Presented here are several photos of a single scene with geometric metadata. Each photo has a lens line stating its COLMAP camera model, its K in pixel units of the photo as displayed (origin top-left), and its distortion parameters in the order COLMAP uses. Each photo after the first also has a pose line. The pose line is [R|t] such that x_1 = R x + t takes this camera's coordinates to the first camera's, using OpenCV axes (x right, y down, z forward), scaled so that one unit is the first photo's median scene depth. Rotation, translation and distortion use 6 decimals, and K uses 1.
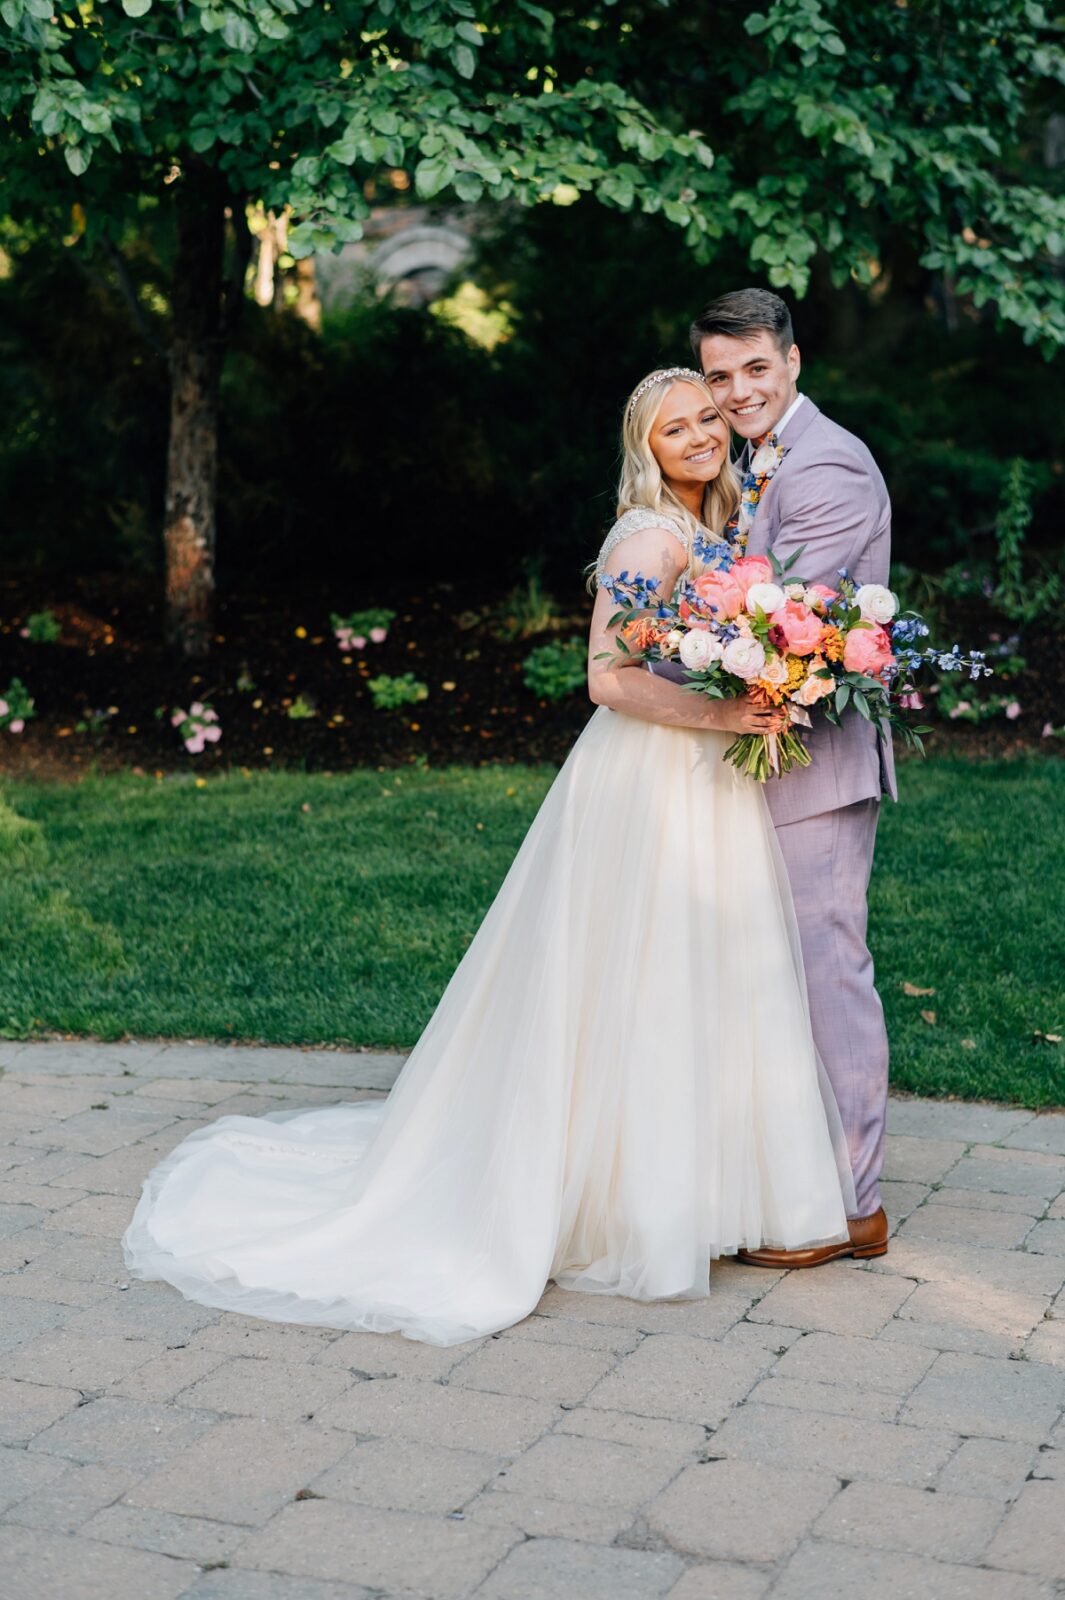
lens RADIAL K [[2563.0, 0, 532.5], [0, 2563.0, 800.0], [0, 0, 1]] dist [-0.016389, -0.230614]
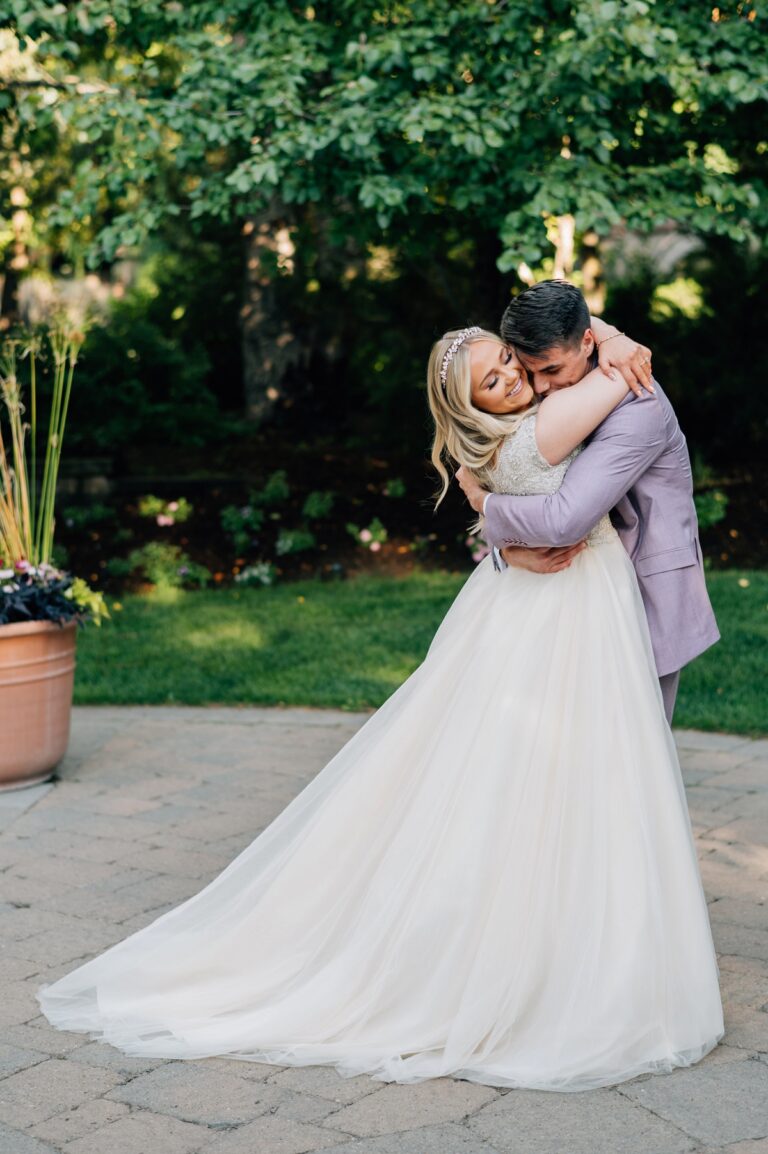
lens RADIAL K [[1860.9, 0, 399.9], [0, 1860.9, 574.3], [0, 0, 1]] dist [0.015539, 0.004292]
pose [[0.975685, -0.000920, -0.219178, 0.096536], [-0.005784, 0.999535, -0.029943, 0.030878], [0.219103, 0.030483, 0.975225, -0.218066]]
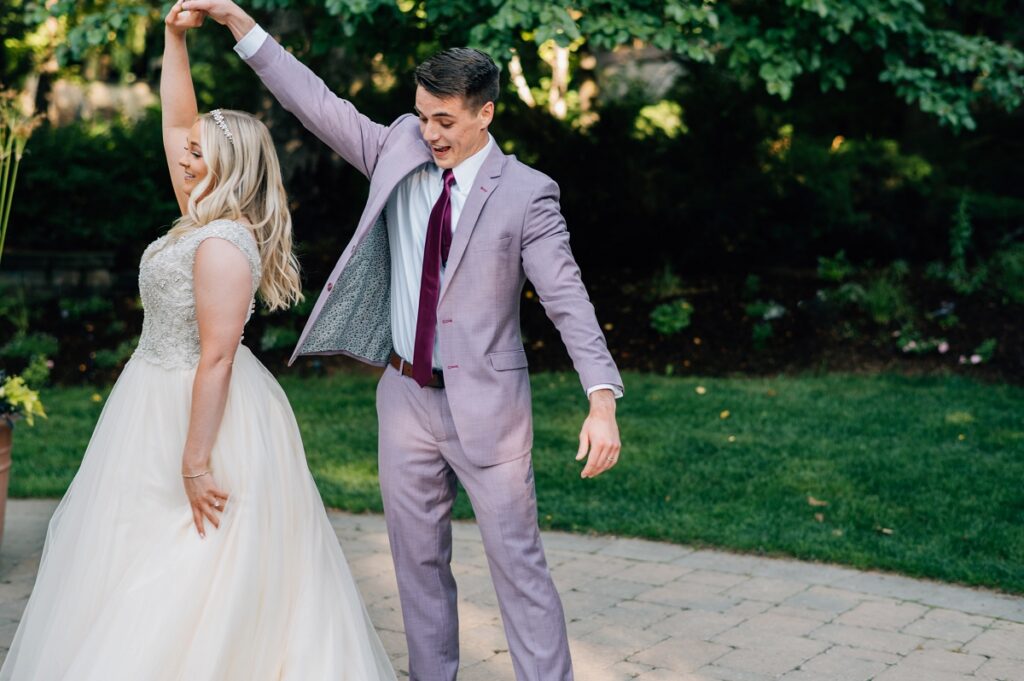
lens RADIAL K [[1651.3, 0, 512.0], [0, 1651.3, 340.5], [0, 0, 1]] dist [0.015539, 0.004292]
pose [[0.984588, 0.020829, -0.173643, 0.117415], [-0.028693, 0.998667, -0.042901, 0.016472], [0.172518, 0.047222, 0.983874, -0.107258]]
